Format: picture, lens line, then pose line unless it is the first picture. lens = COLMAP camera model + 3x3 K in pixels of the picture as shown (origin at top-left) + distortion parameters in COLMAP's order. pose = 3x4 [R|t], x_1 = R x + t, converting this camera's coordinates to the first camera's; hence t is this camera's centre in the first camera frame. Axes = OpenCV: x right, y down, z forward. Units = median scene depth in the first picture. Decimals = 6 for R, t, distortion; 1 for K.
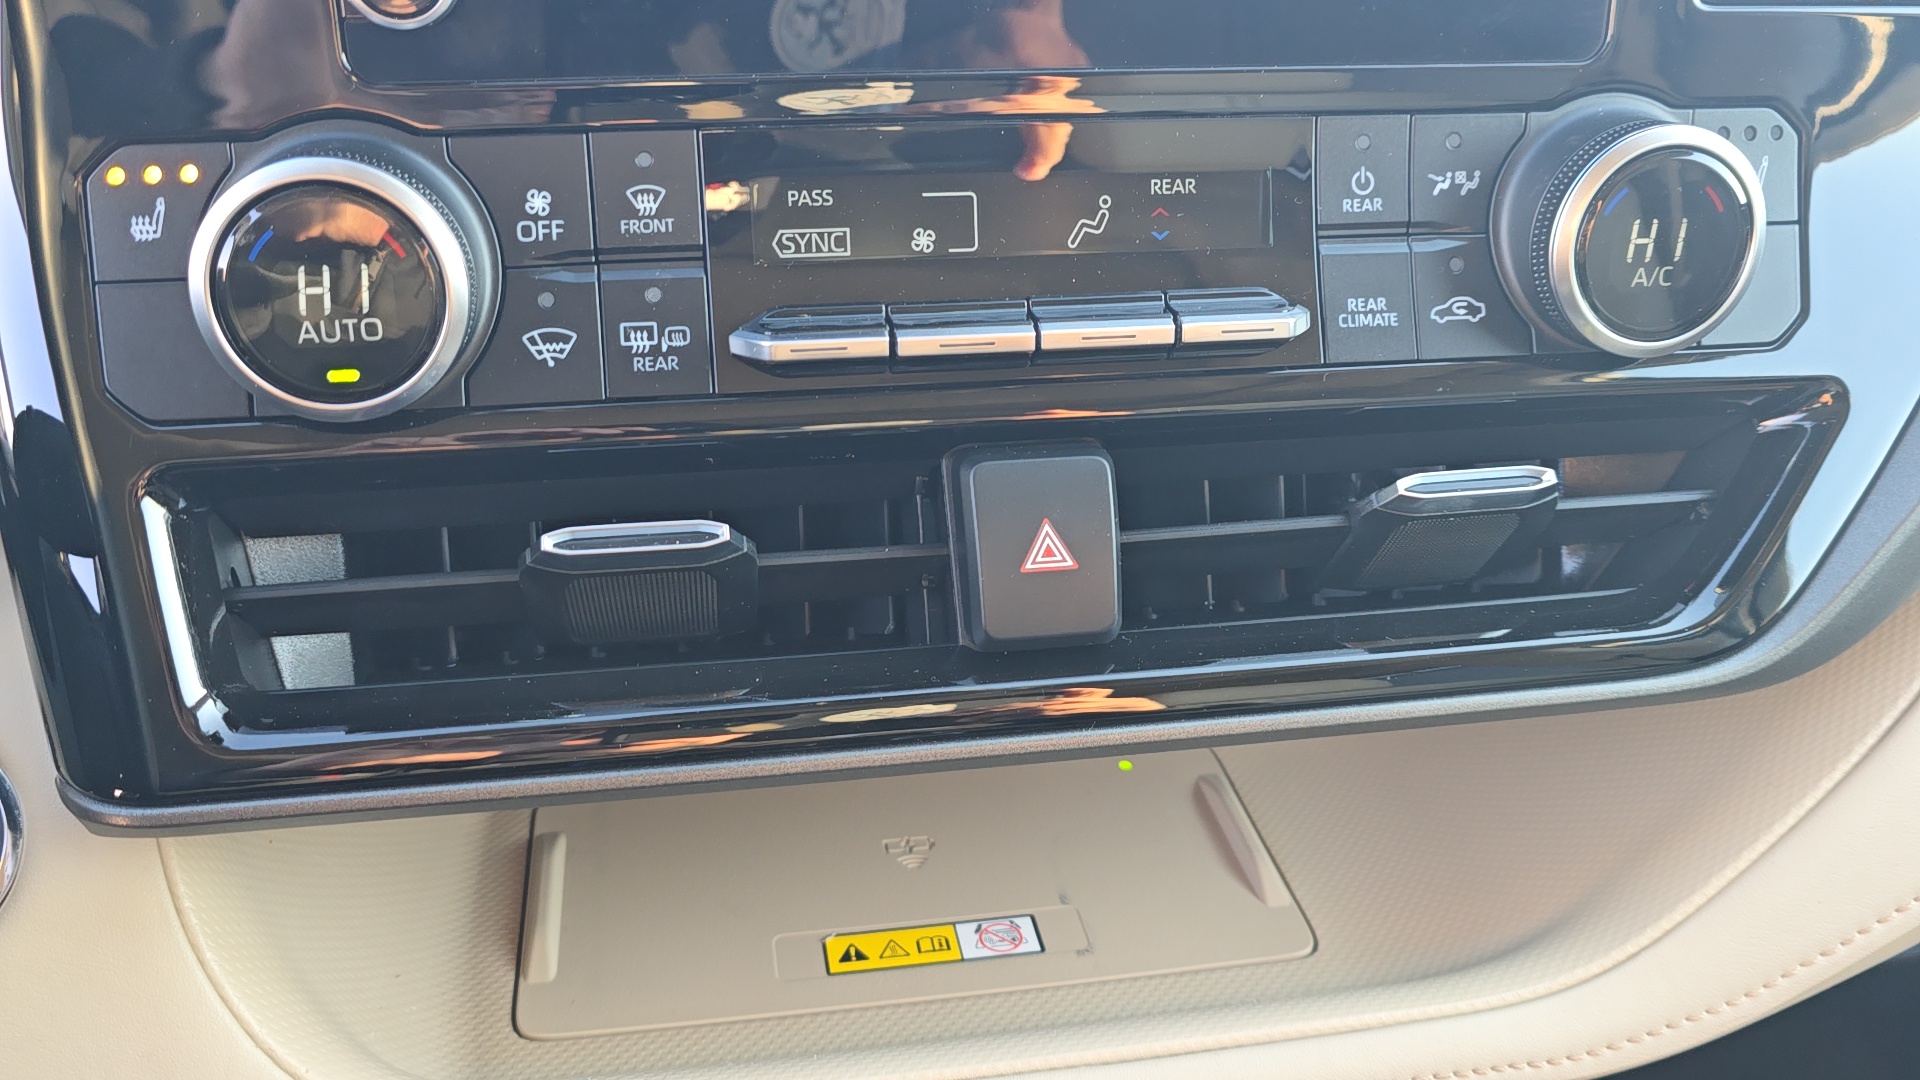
lens RADIAL K [[1585.0, 0, 969.4], [0, 1585.0, 536.1], [0, 0, 1]] dist [0.007487, -0.003751]
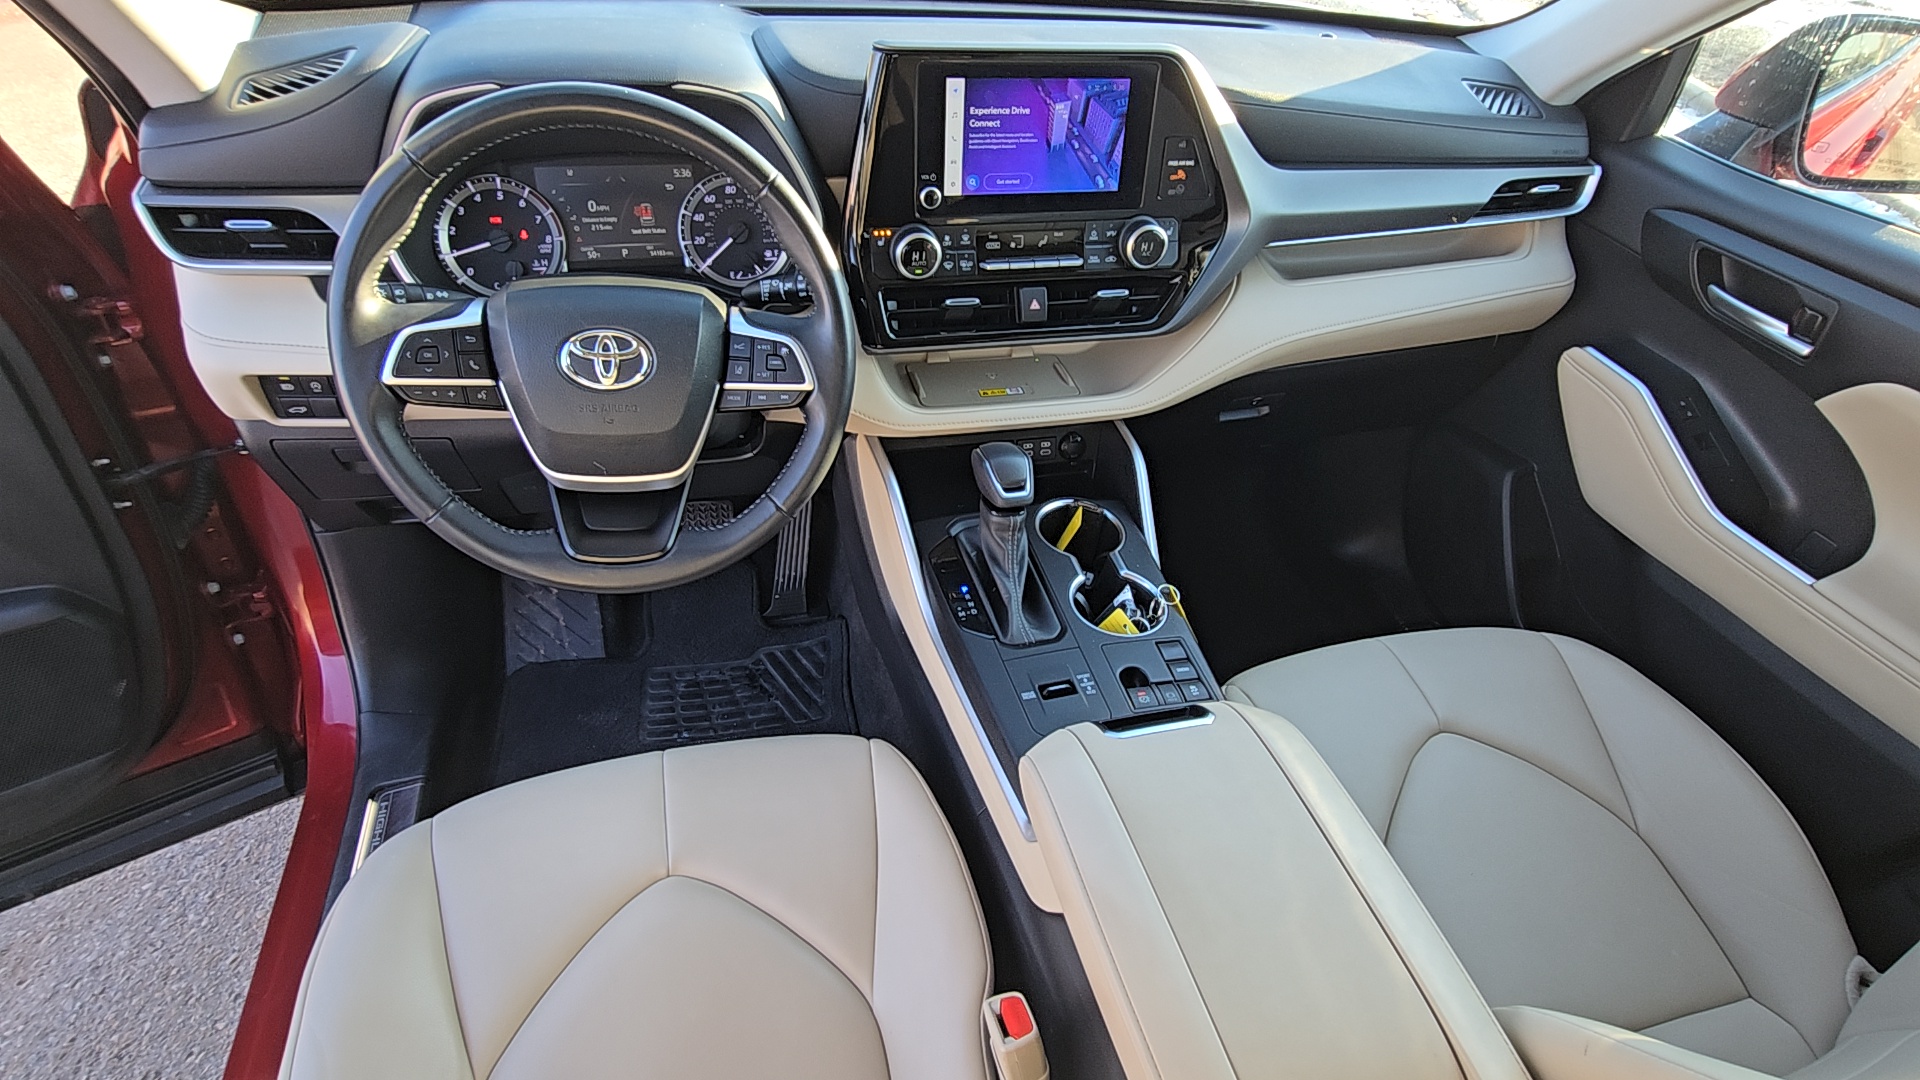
lens RADIAL K [[946.3, 0, 966.1], [0, 946.3, 564.0], [0, 0, 1]] dist [-0.000696, 0.003200]
pose [[0.995348, -0.012666, 0.095508, -0.506881], [-0.010838, 0.970309, 0.241626, 0.089489], [-0.095732, -0.241537, 0.965658, -2.341924]]
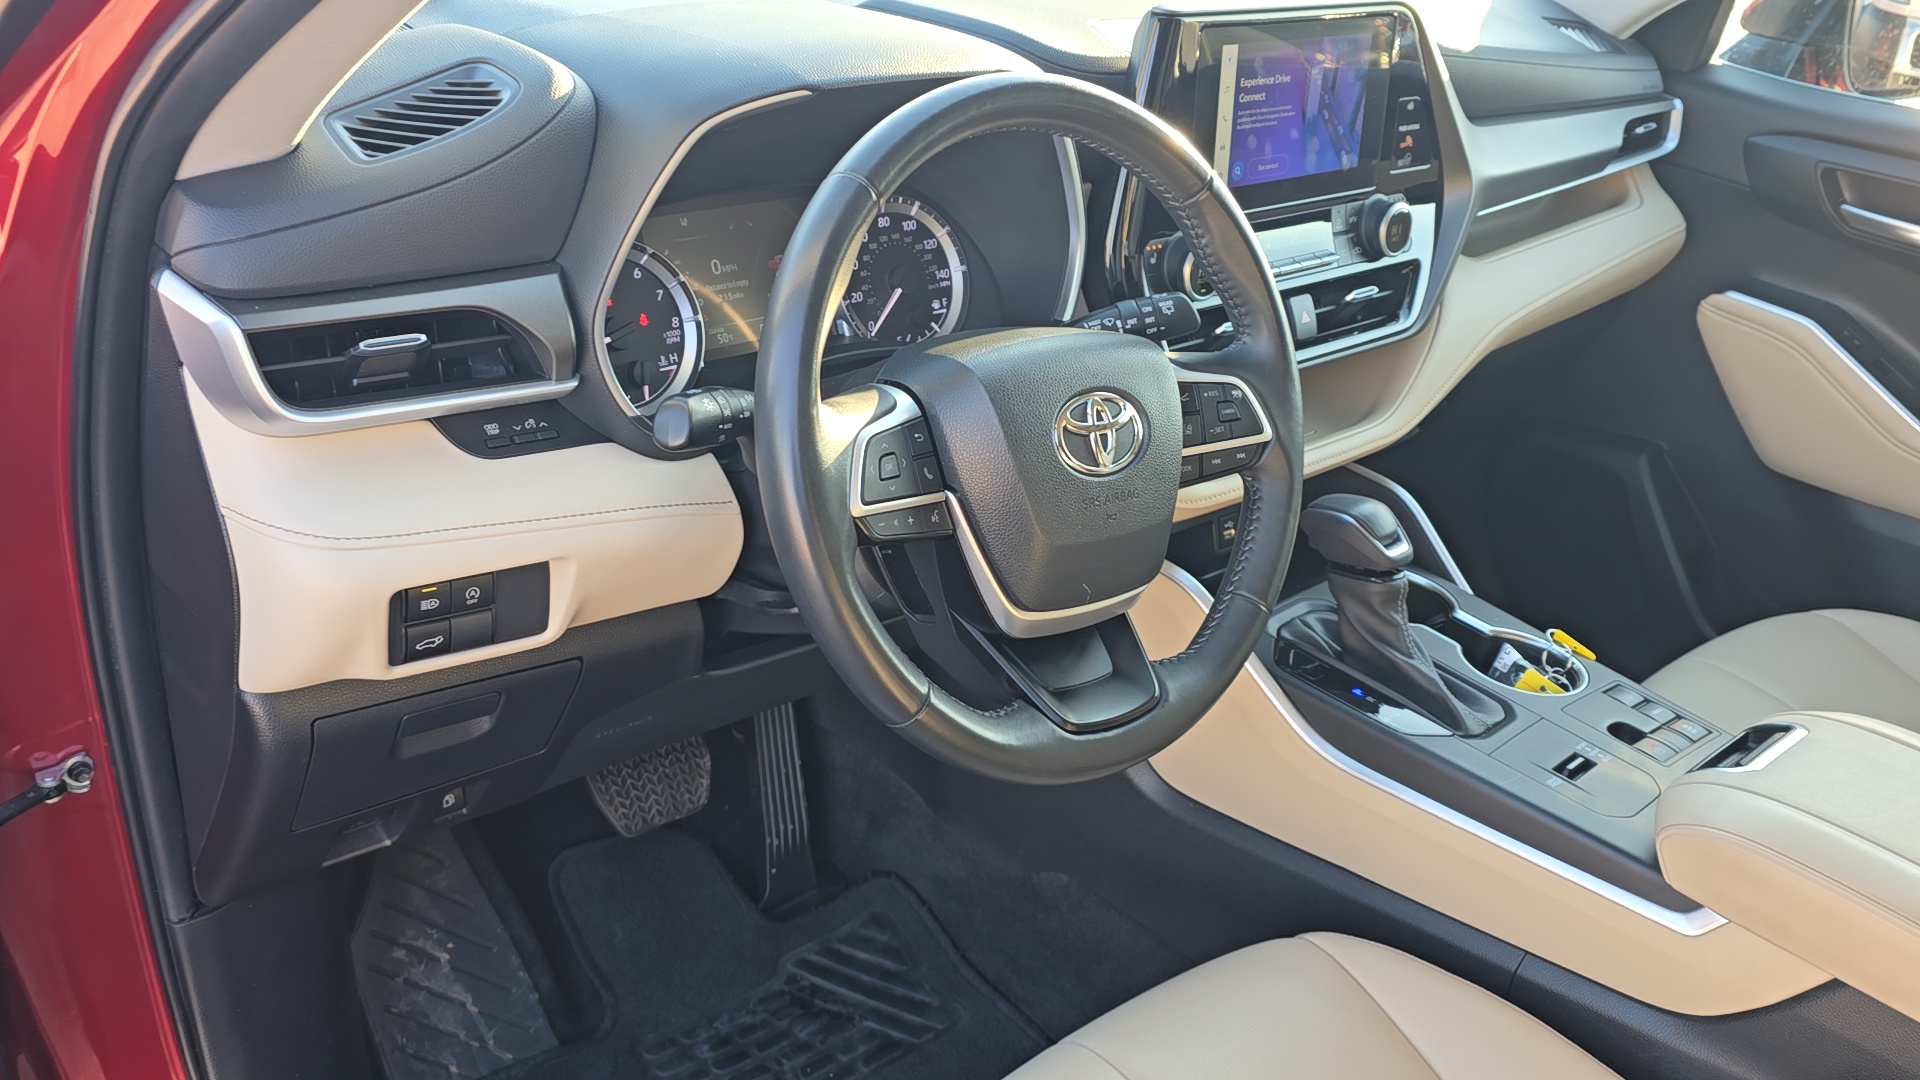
lens RADIAL K [[1561.4, 0, 992.3], [0, 1561.4, 587.6], [0, 0, 1]] dist [-0.005874, -0.006535]
pose [[0.849167, -0.198489, 0.489405, -2.799392], [0.159392, 0.979795, 0.120816, 0.078630], [-0.503497, -0.024585, 0.863647, -2.152392]]
